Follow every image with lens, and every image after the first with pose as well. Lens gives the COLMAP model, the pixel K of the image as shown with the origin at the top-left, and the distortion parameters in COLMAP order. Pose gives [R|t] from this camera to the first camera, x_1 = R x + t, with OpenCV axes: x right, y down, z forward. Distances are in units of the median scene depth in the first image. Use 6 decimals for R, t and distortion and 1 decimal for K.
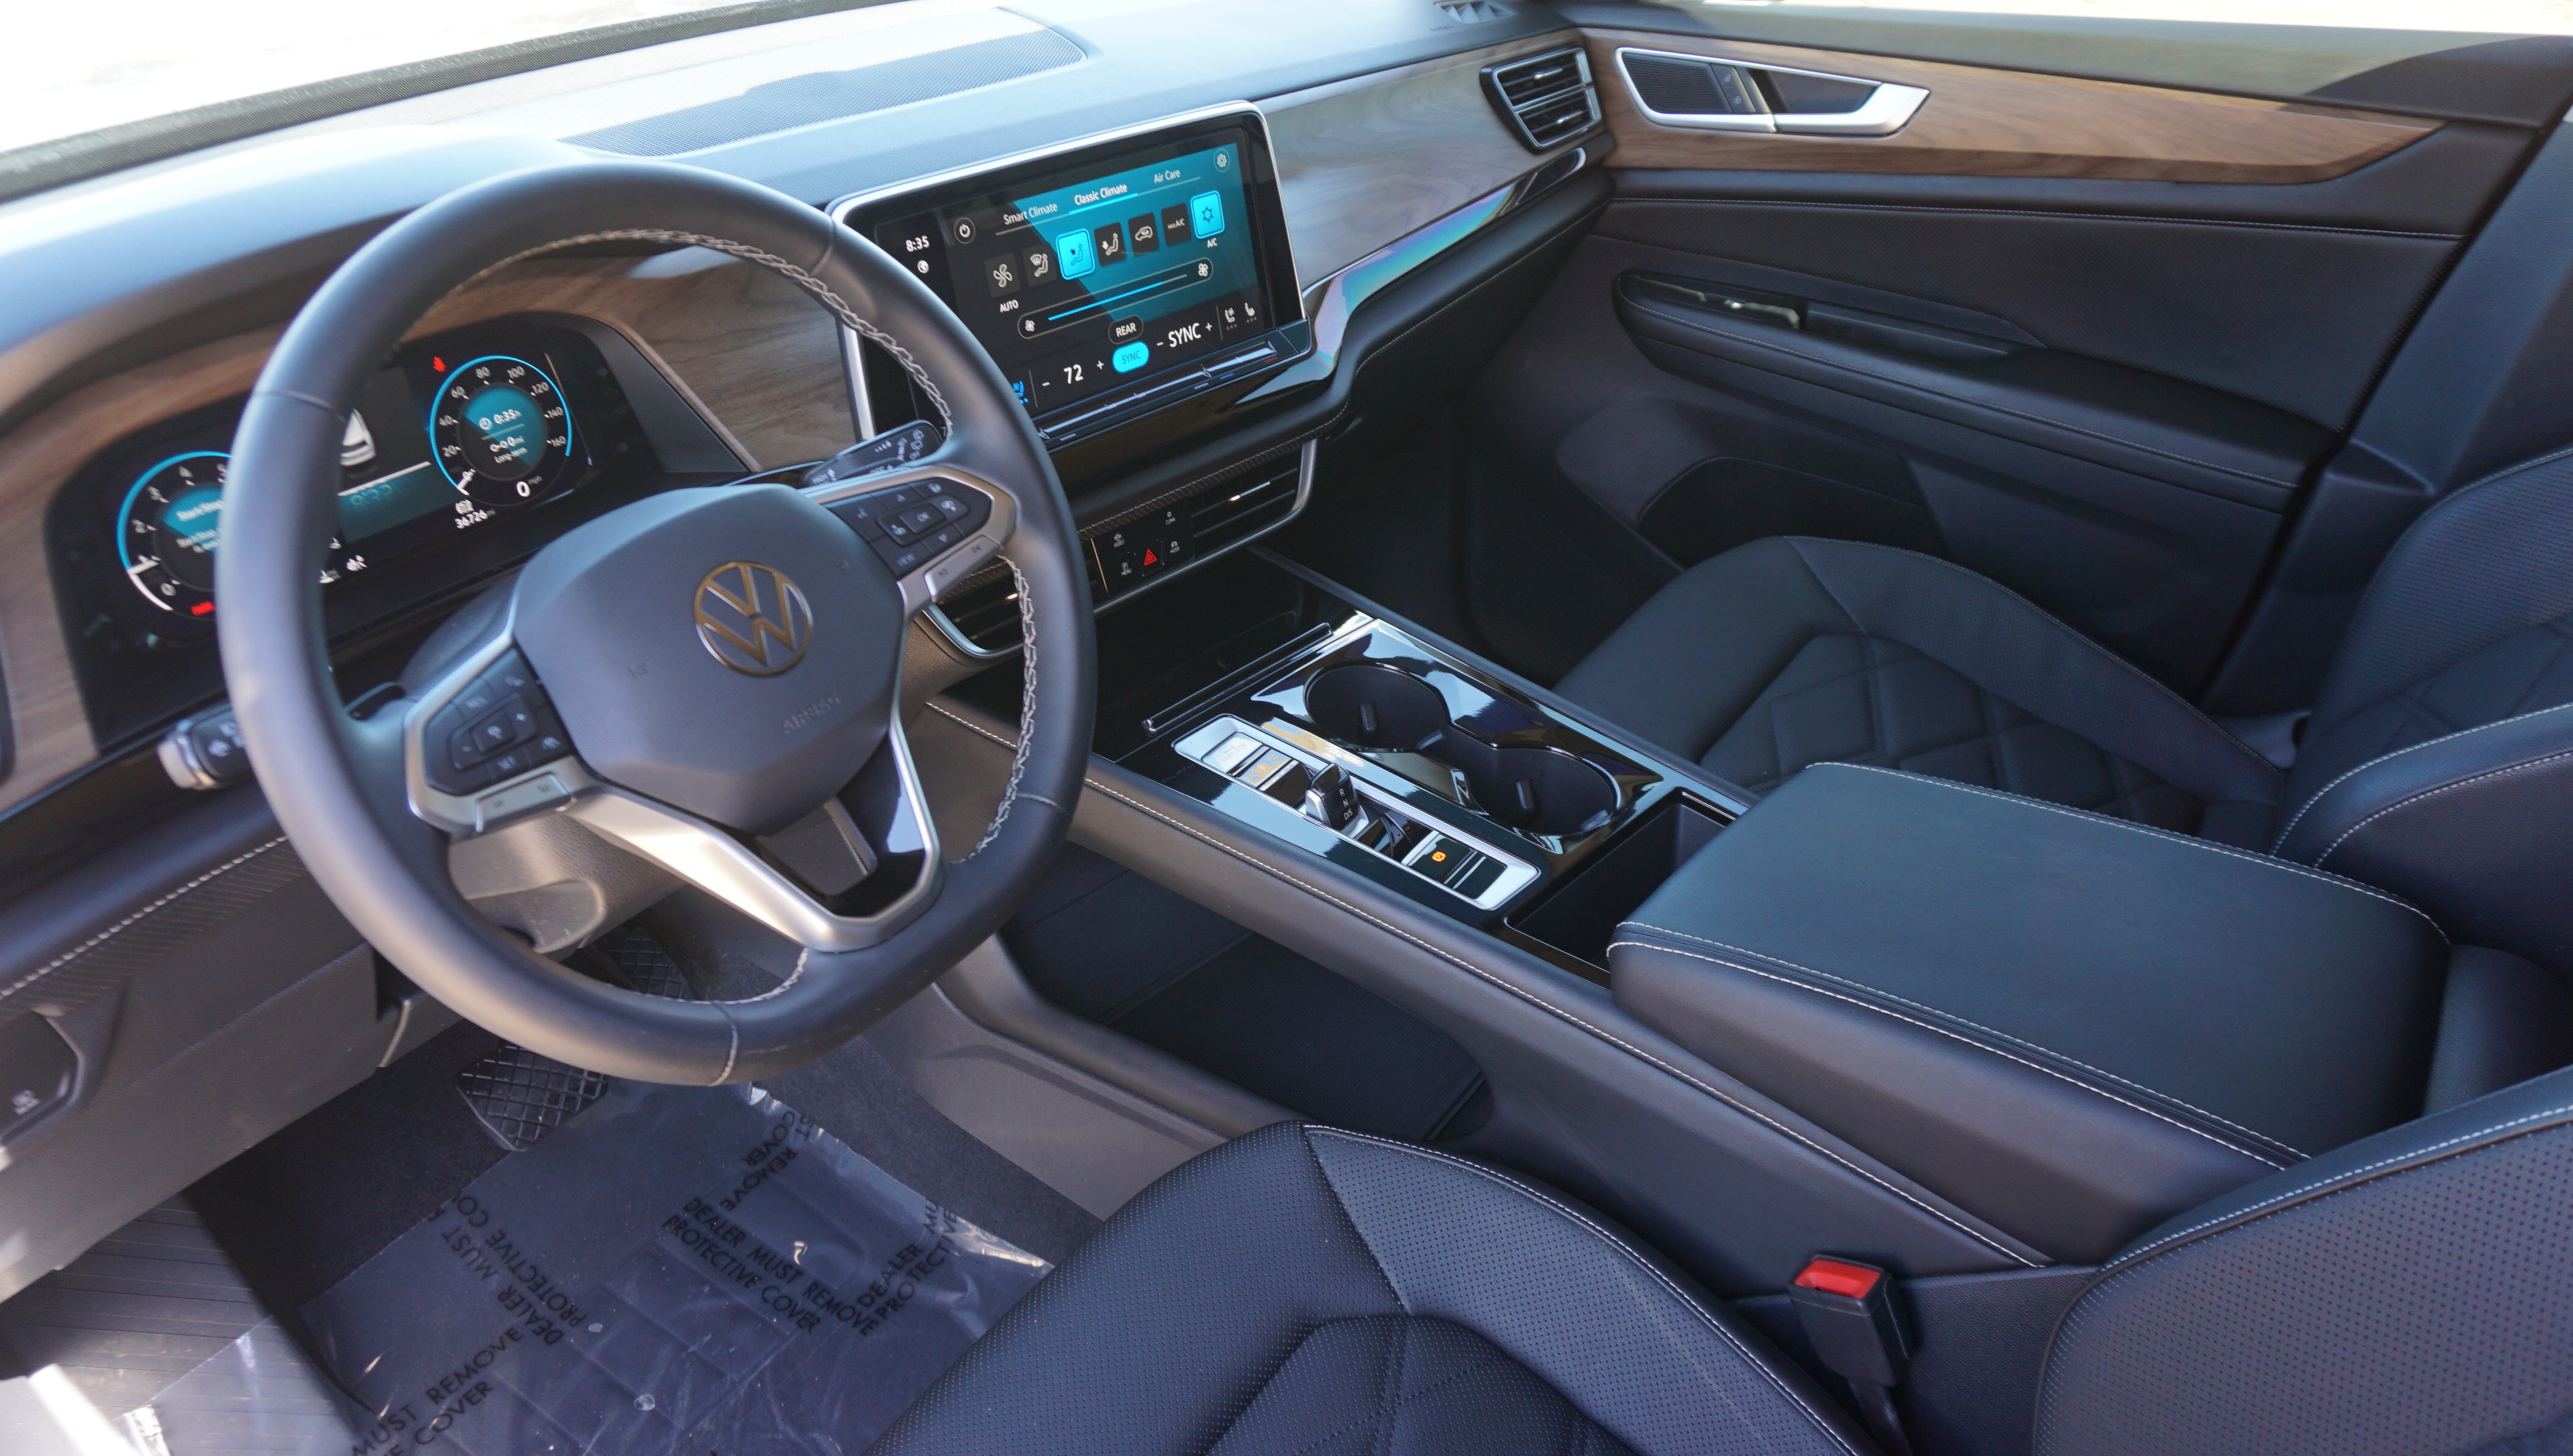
lens RADIAL K [[1737.6, 0, 1292.3], [0, 1737.6, 735.9], [0, 0, 1]] dist [-0.048048, 0.038625]
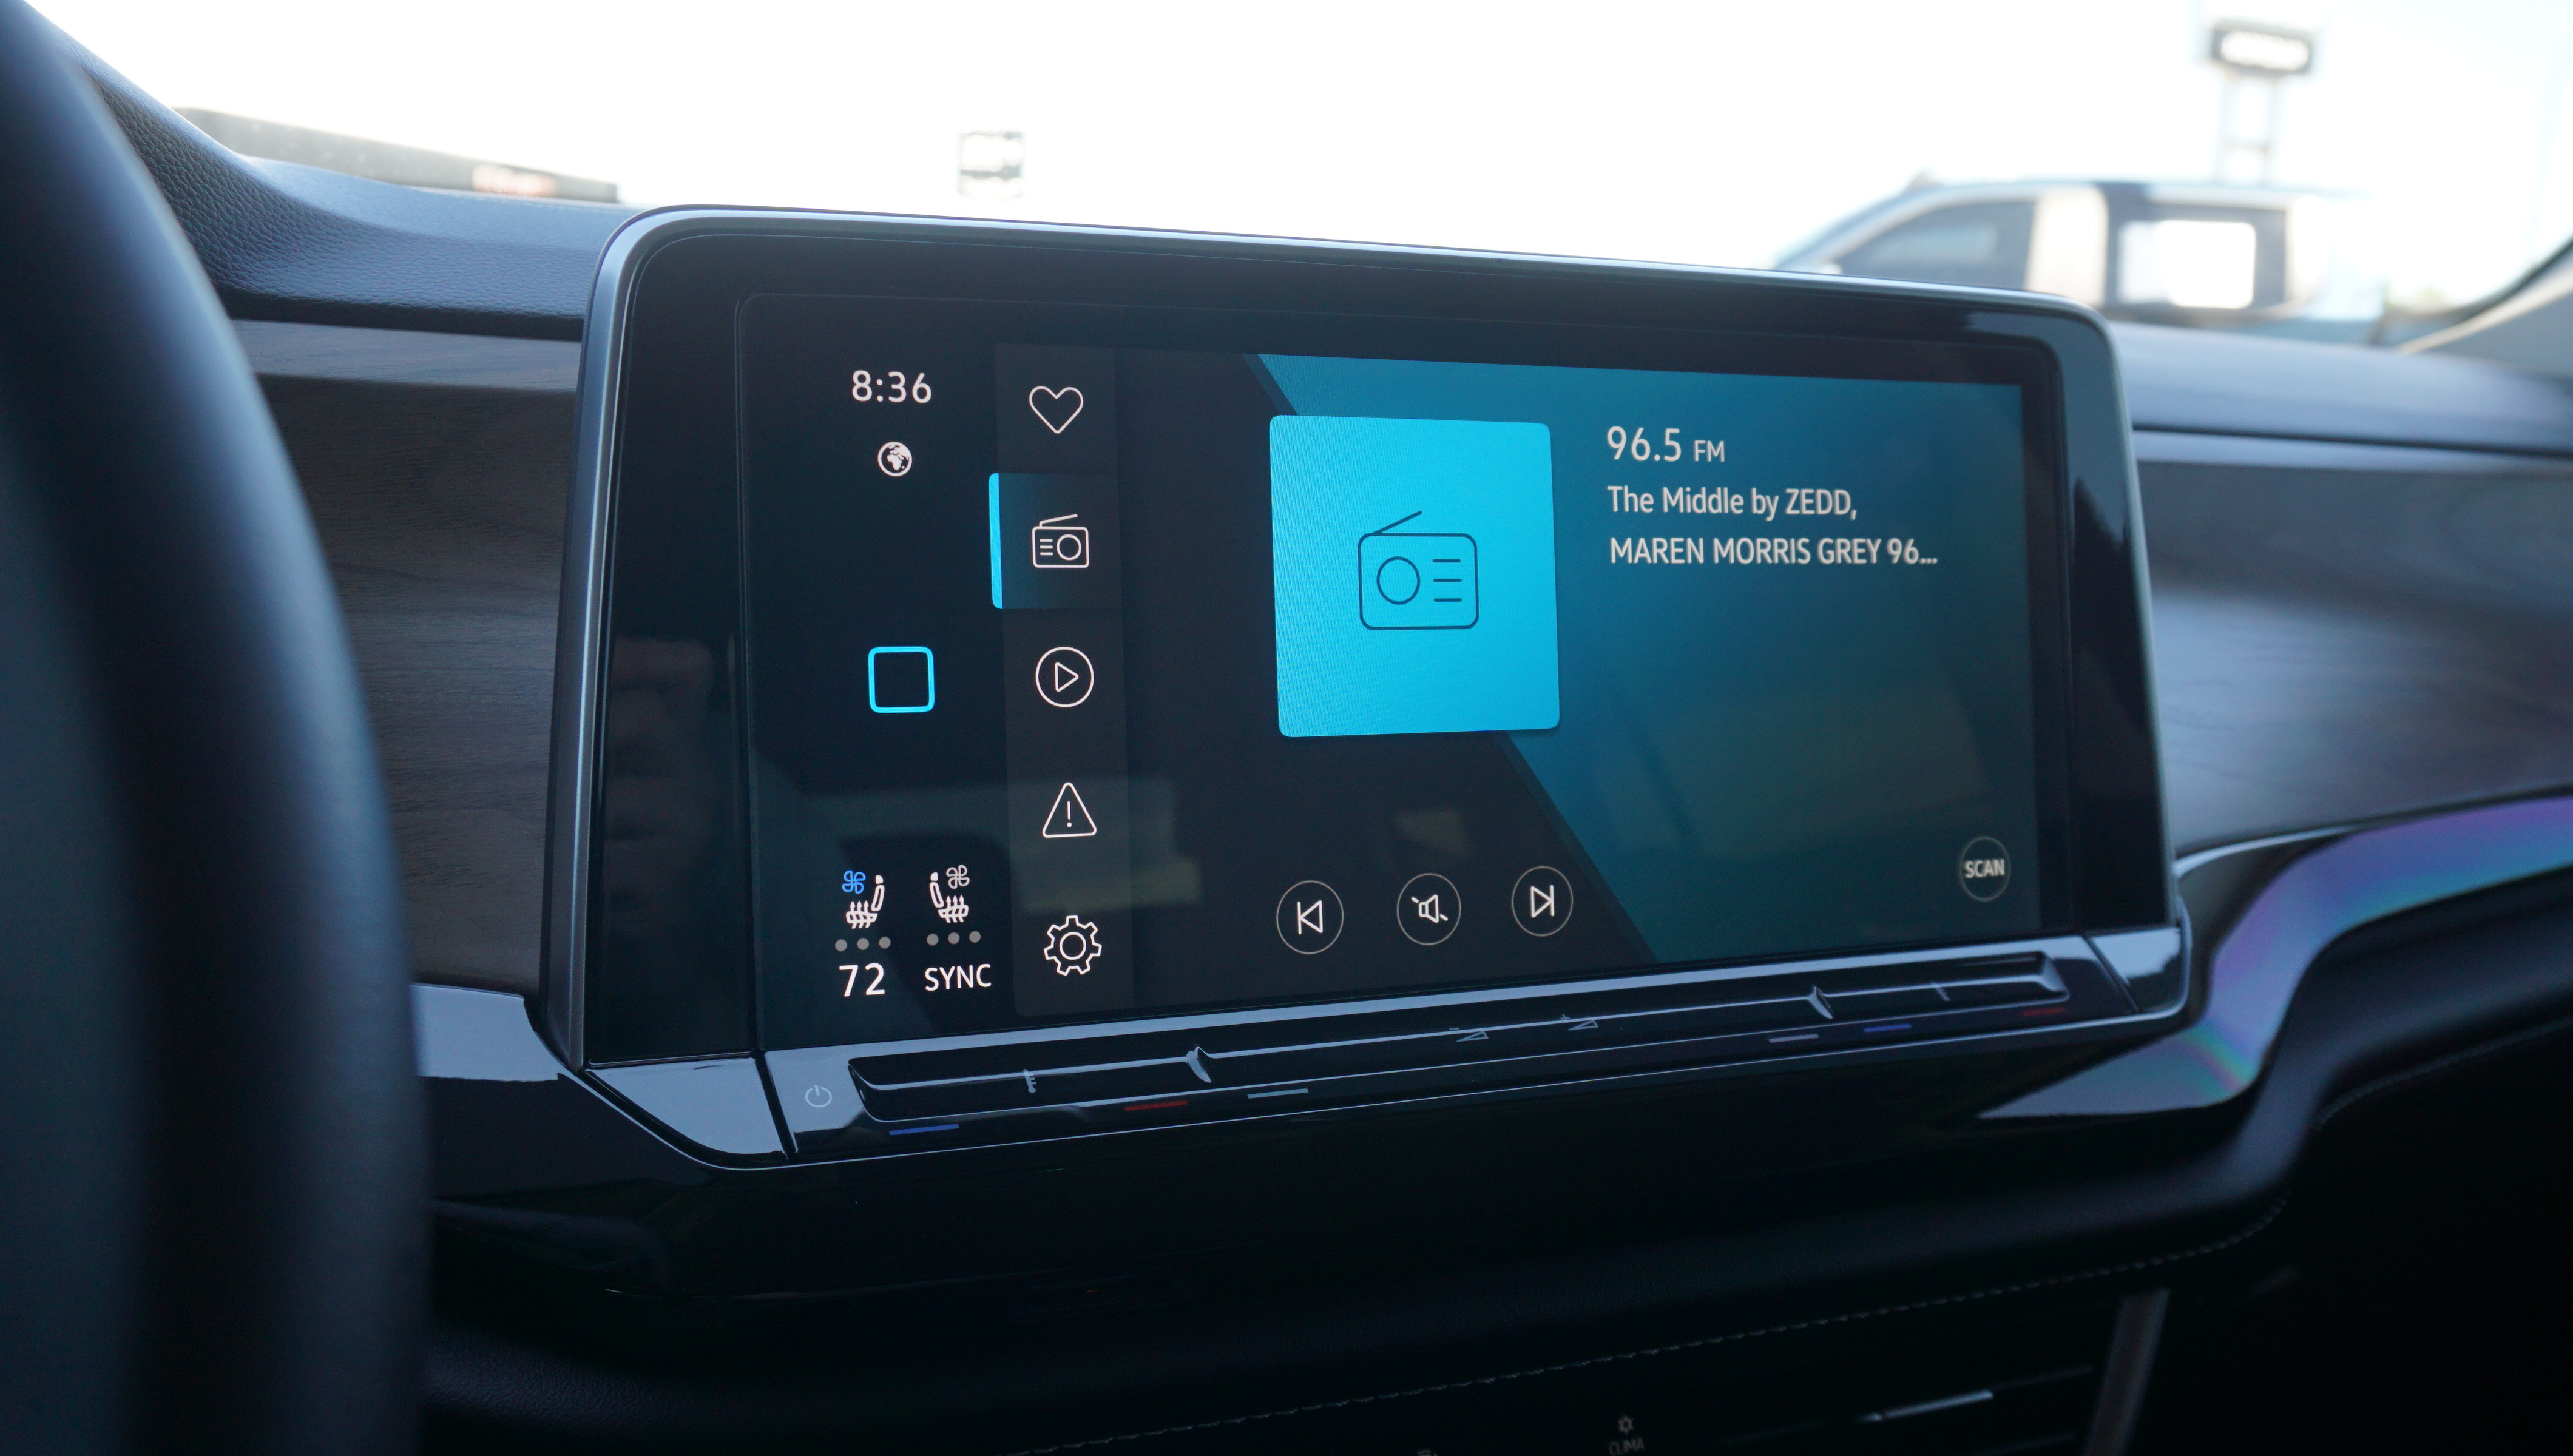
lens RADIAL K [[2057.5, 0, 1292.5], [0, 2057.5, 734.9], [0, 0, 1]] dist [-0.020802, 0.009912]
pose [[0.905859, 0.108828, -0.409359, 0.010690], [-0.260087, 0.905699, -0.334759, -0.091073], [0.334325, 0.409713, 0.848741, 0.559351]]
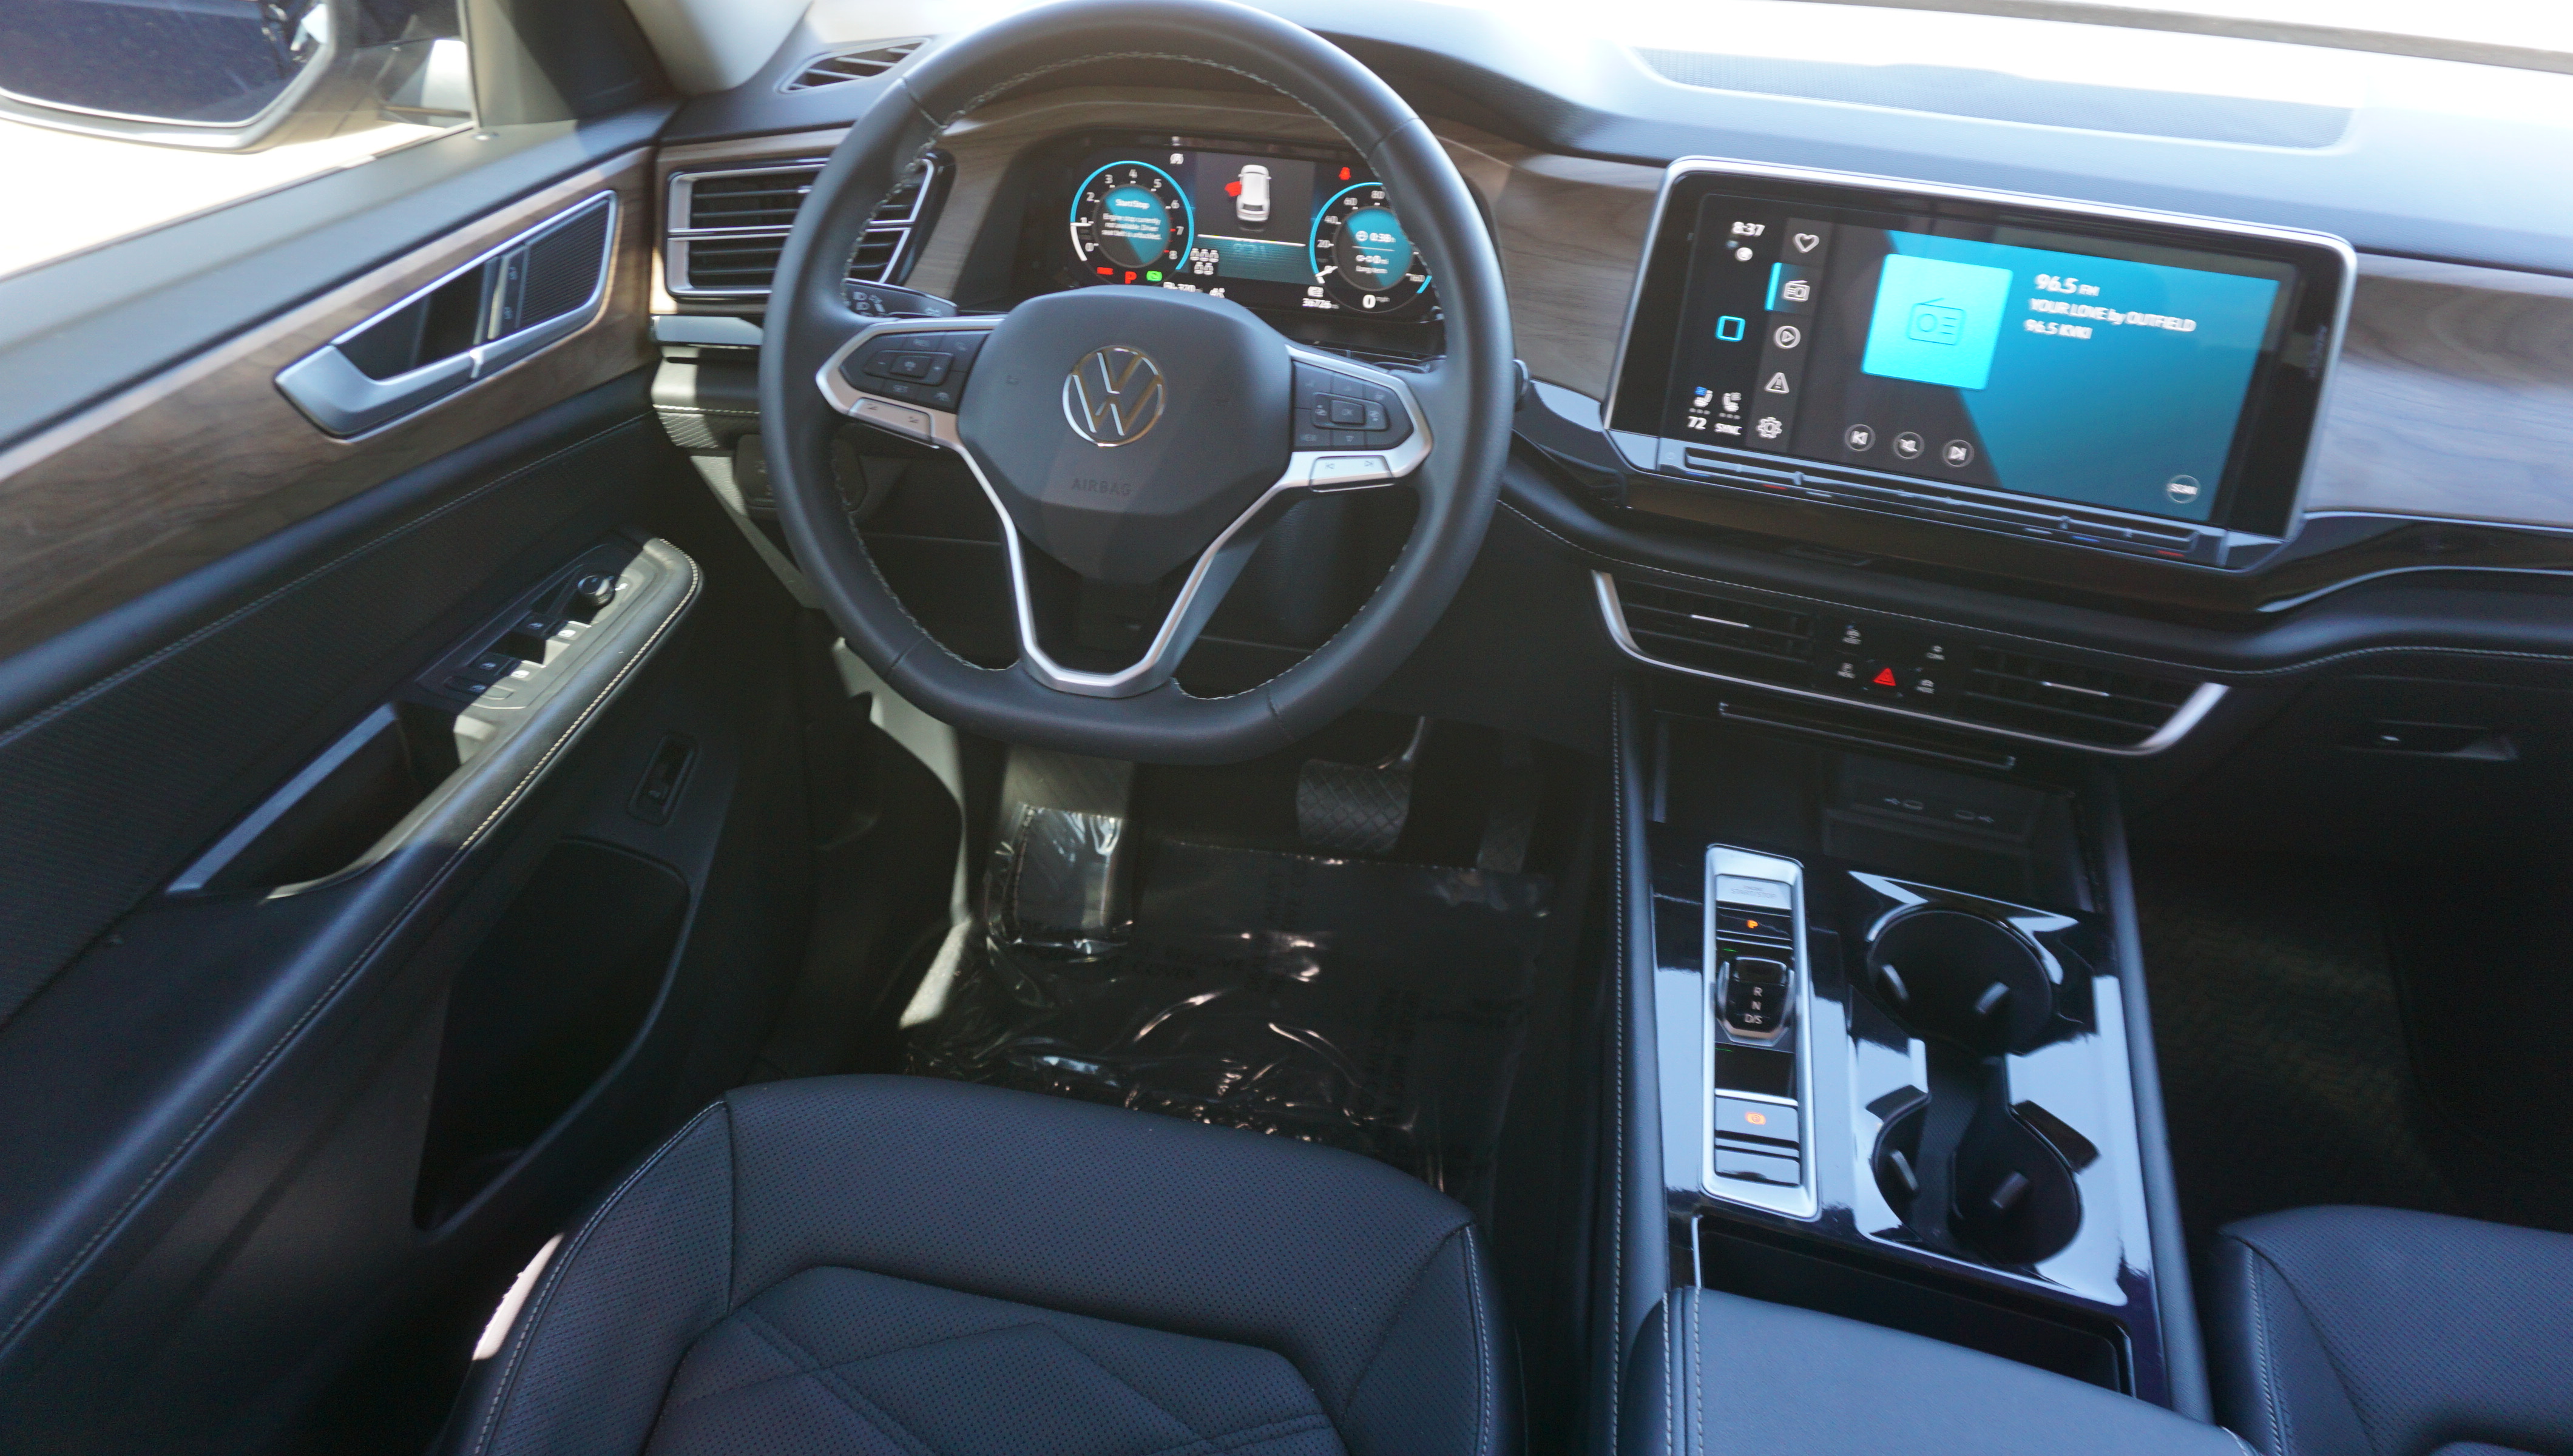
lens RADIAL K [[1737.6, 0, 1289.8], [0, 1737.6, 722.8], [0, 0, 1]] dist [-0.048048, 0.038625]
pose [[0.407488, 0.516456, -0.753145, 0.405165], [-0.515301, 0.810917, 0.277270, -0.152453], [0.753935, 0.275113, 0.596569, 0.250419]]
